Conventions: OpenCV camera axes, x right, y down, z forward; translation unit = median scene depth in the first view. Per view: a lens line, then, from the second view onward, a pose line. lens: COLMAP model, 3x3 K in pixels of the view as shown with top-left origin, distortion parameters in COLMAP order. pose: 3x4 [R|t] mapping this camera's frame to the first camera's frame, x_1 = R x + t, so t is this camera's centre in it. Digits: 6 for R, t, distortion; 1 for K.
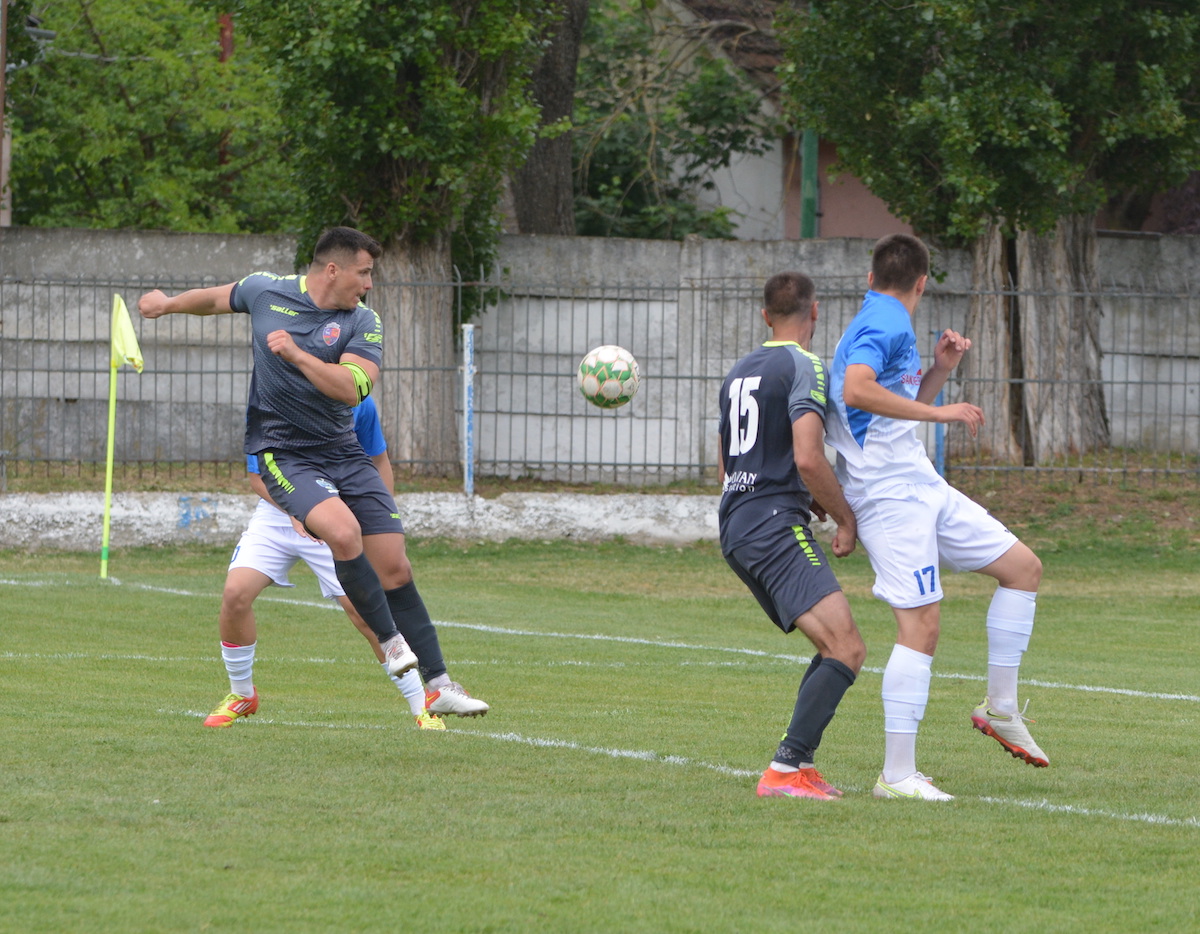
lens RADIAL K [[7833.0, 0, 597.6], [0, 7833.0, 467.5], [0, 0, 1]] dist [0.189778, 0.000000]
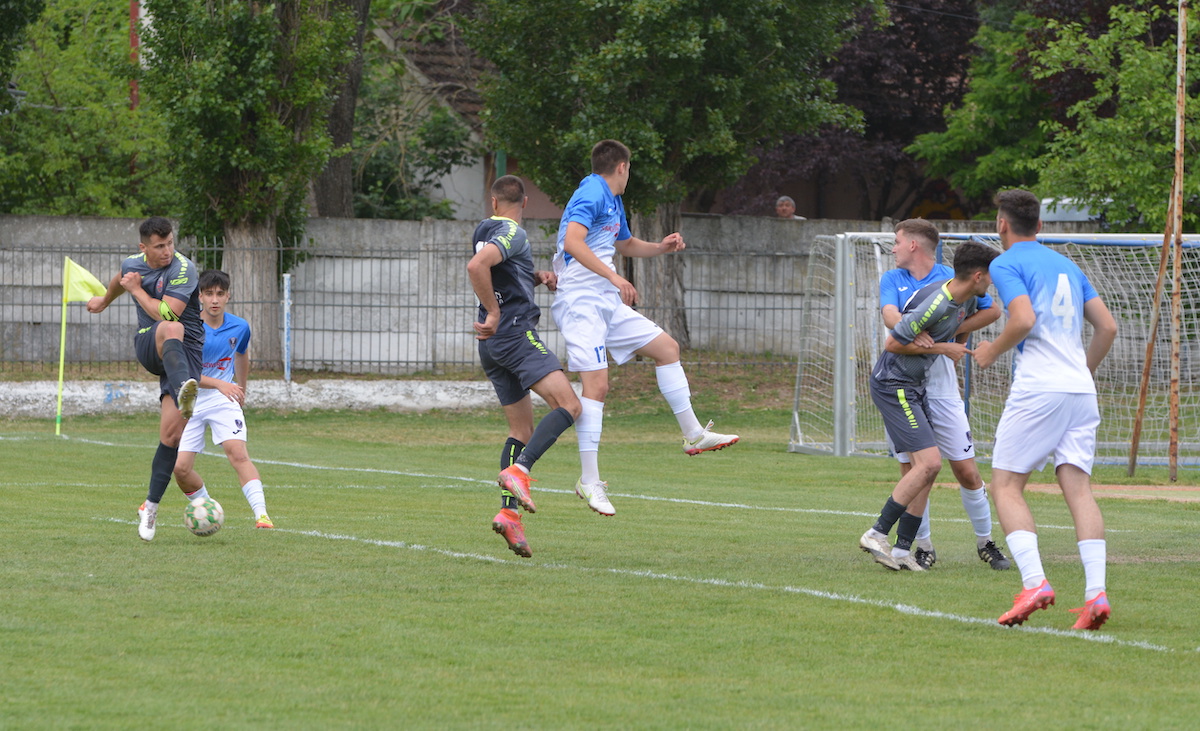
lens RADIAL K [[7206.2, 0, 602.2], [0, 7206.2, 365.5], [0, 0, 1]] dist [0.324463, 0.000000]
pose [[0.998608, -0.004128, 0.052581, -0.029568], [0.003191, 0.999835, 0.017889, -0.025640], [-0.052646, -0.017696, 0.998456, -0.462973]]
